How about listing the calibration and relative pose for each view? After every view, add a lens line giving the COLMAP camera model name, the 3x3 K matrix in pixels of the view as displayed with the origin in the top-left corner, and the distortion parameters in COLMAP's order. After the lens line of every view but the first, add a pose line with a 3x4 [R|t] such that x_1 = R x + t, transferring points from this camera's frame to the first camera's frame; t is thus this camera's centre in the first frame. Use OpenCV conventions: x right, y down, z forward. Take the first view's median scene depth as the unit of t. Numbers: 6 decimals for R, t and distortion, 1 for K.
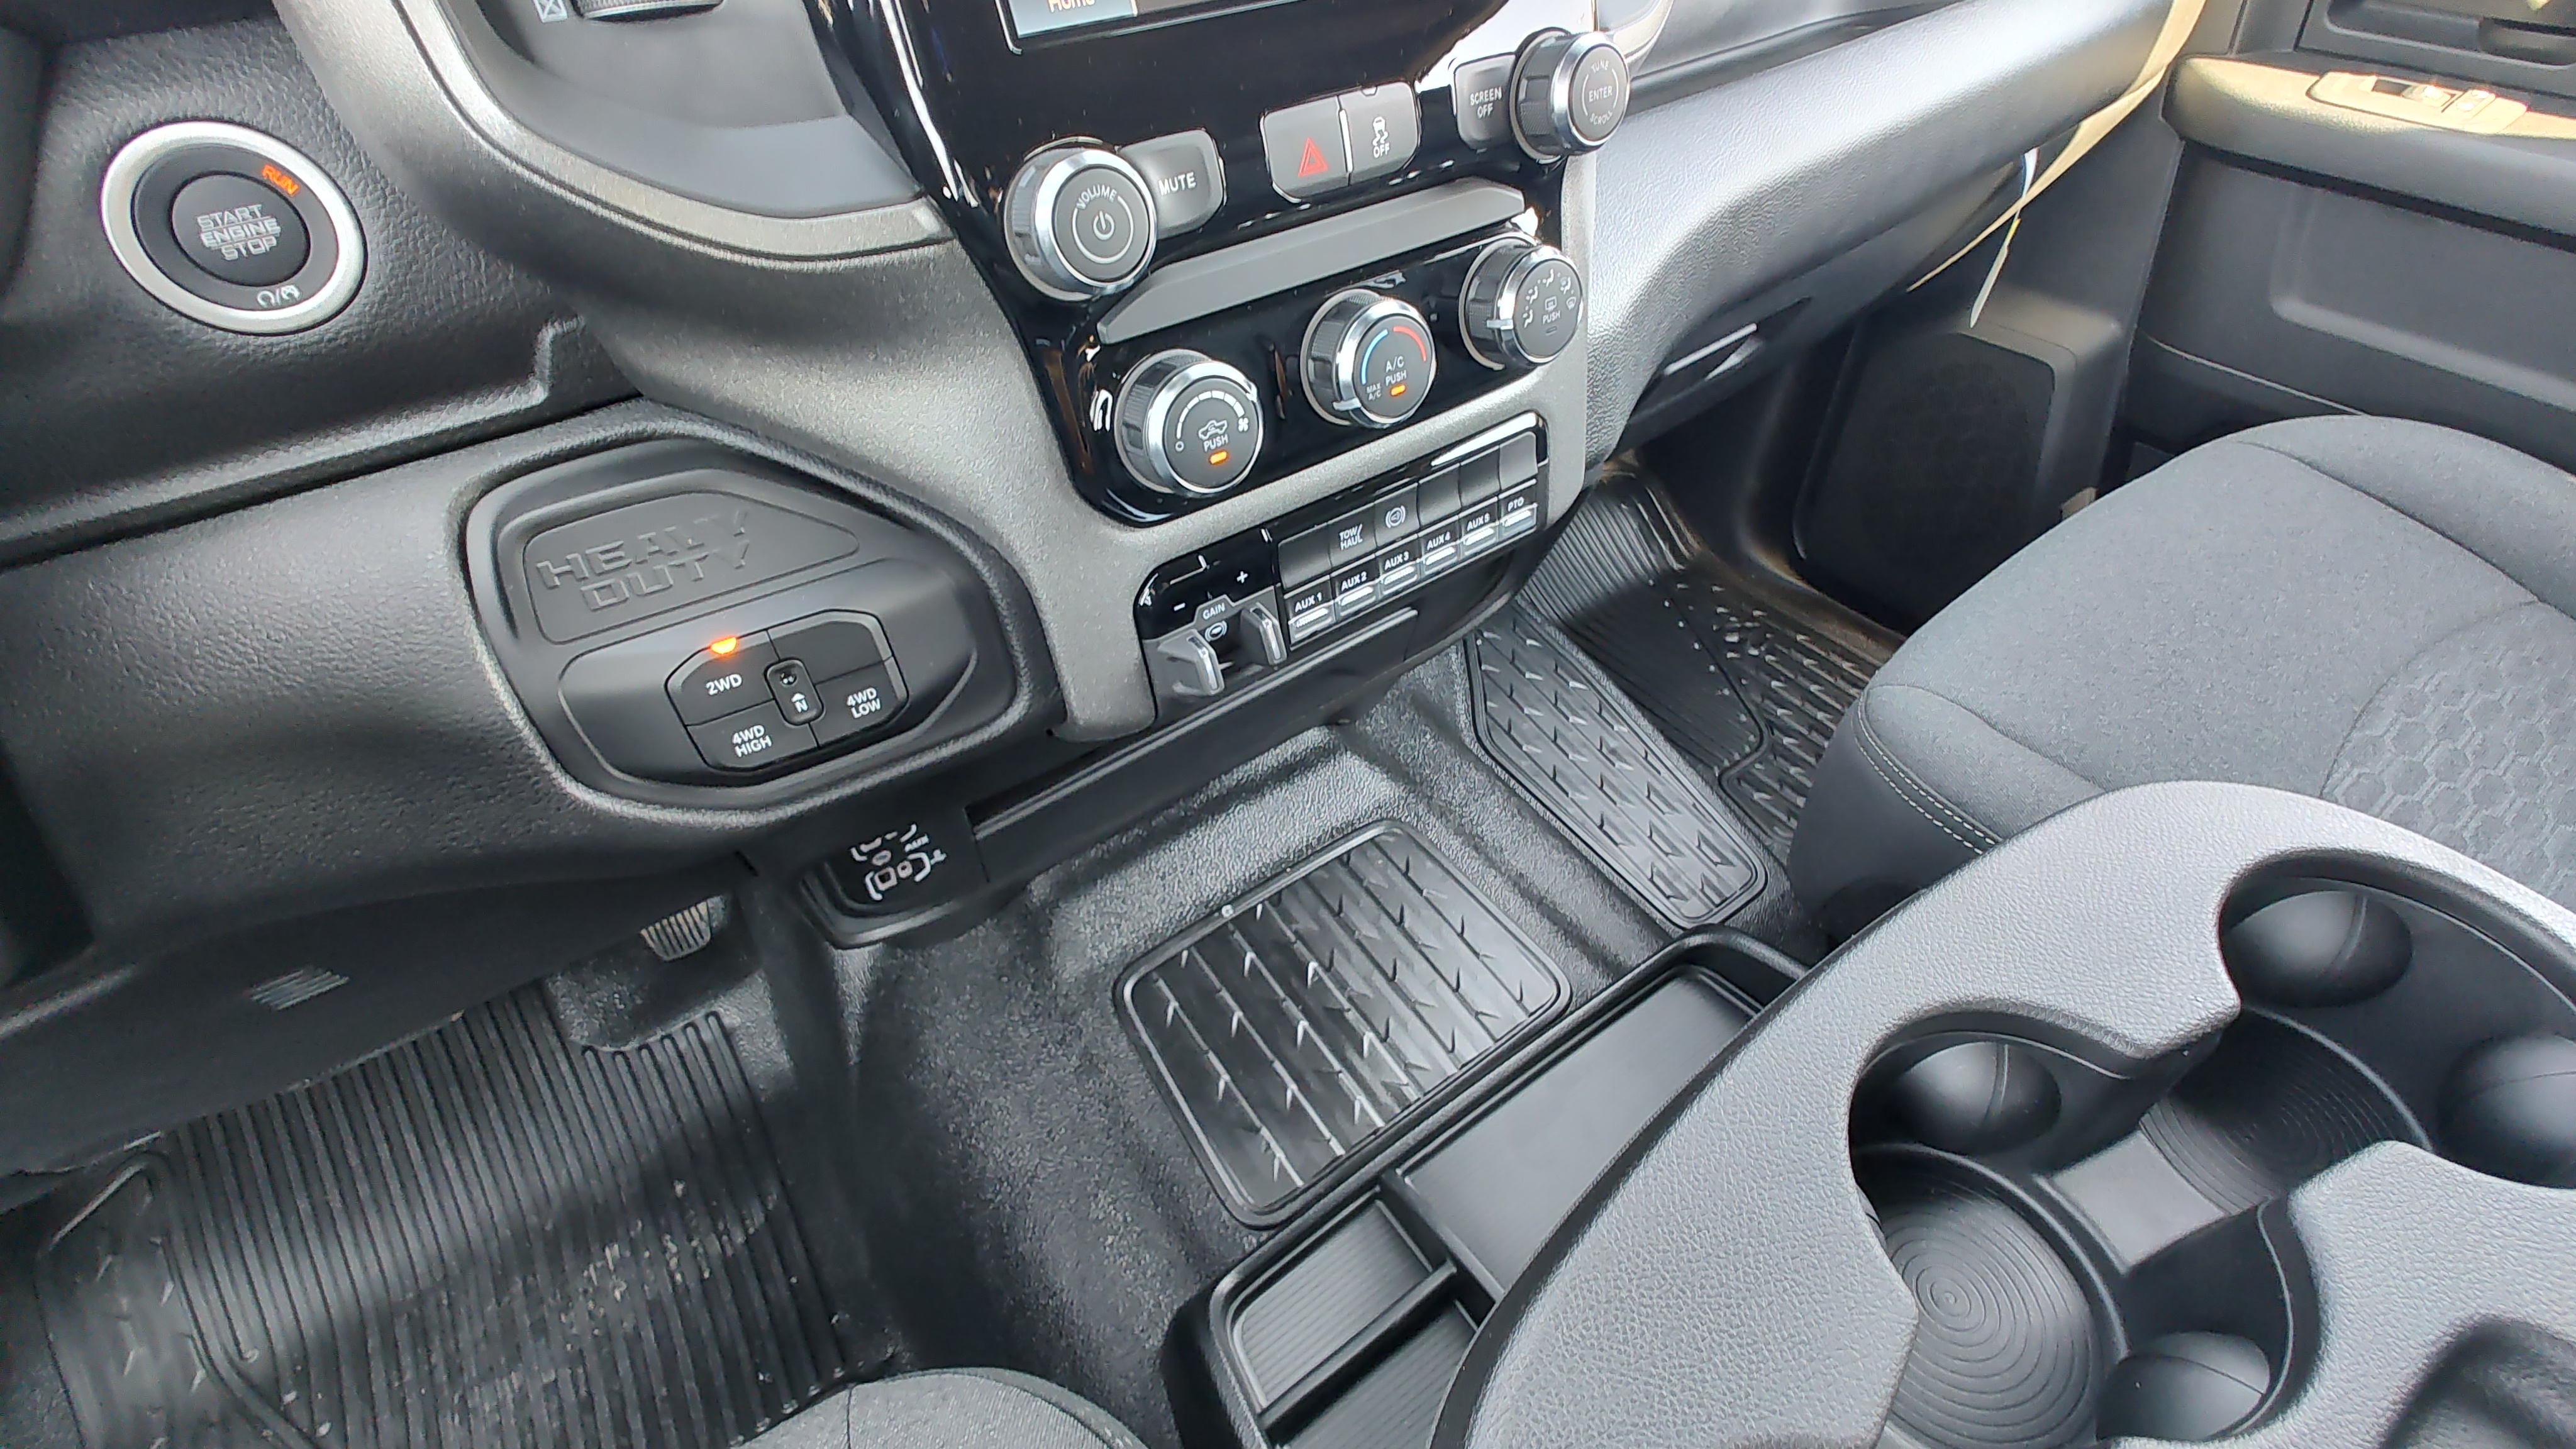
lens RADIAL K [[1070.5, 0, 1288.0], [0, 1070.5, 724.5], [0, 0, 1]] dist [-0.003735, -0.000268]
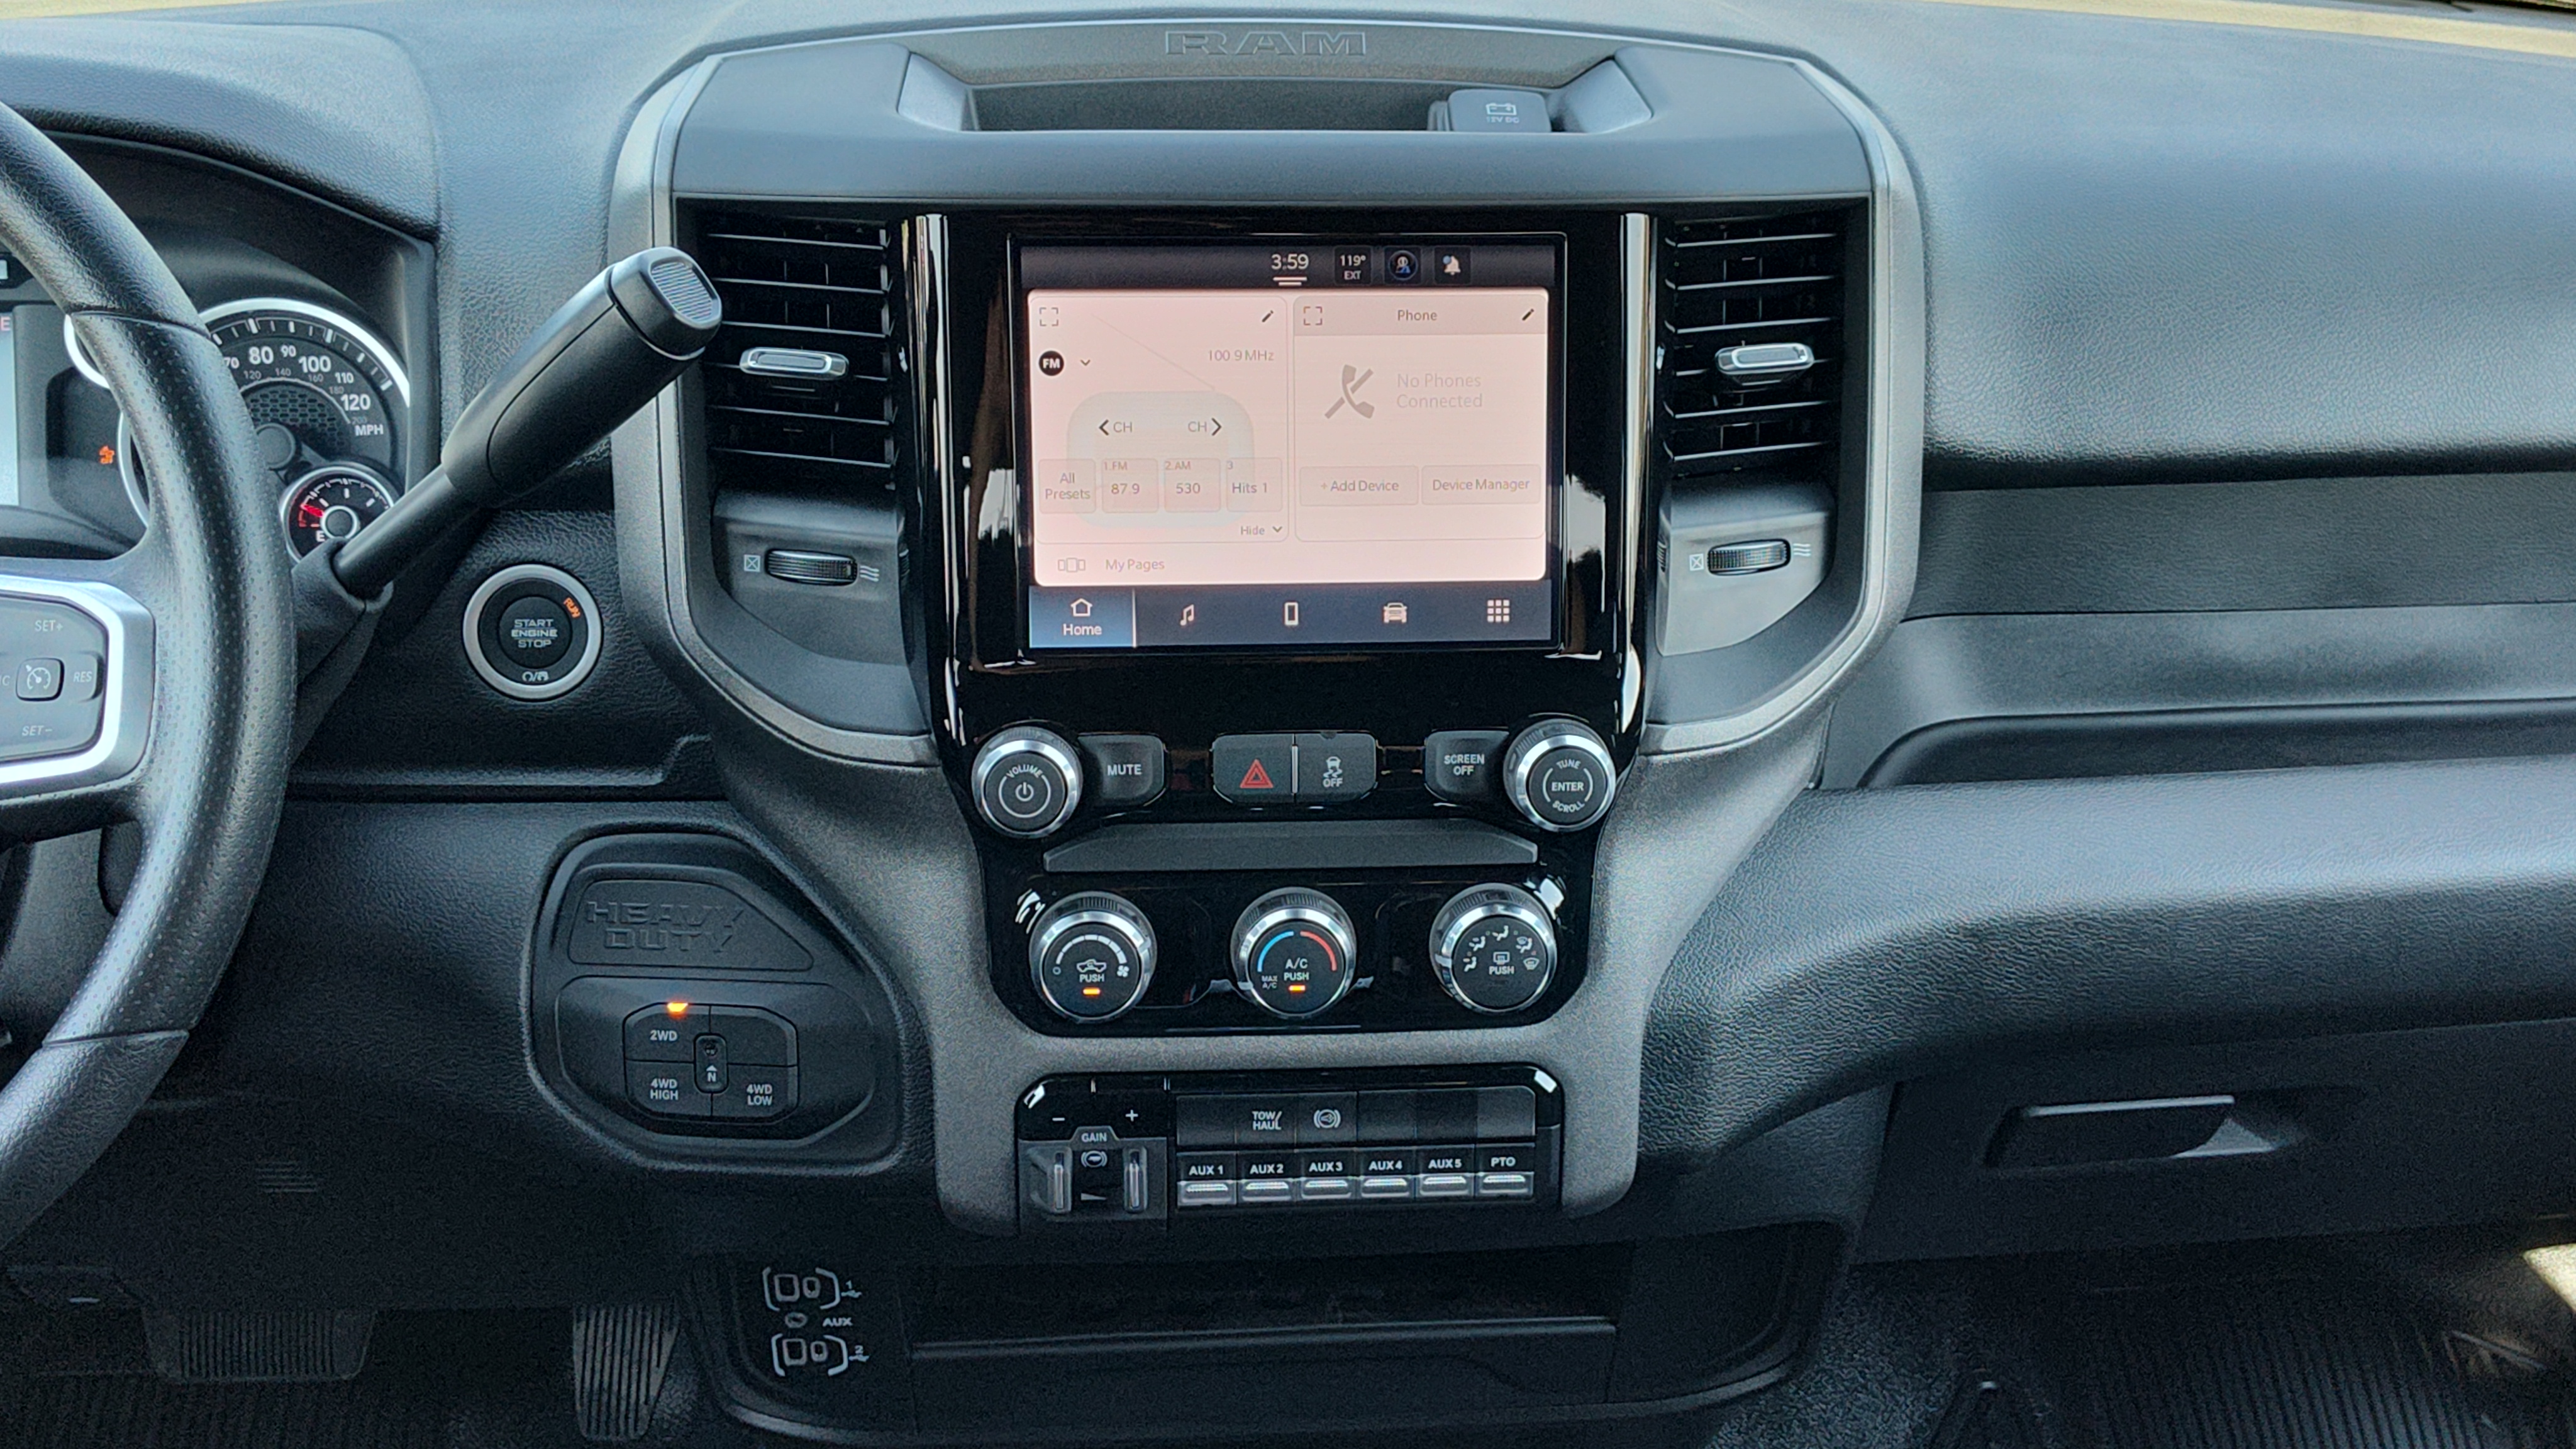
lens RADIAL K [[2711.0, 0, 1288.0], [0, 2711.0, 724.5], [0, 0, 1]] dist [-0.003518, -0.000499]
pose [[0.848426, 0.259120, -0.461552, 1.303849], [-0.397223, 0.888007, -0.231640, 0.074080], [0.349839, 0.379868, 0.856337, -1.411217]]
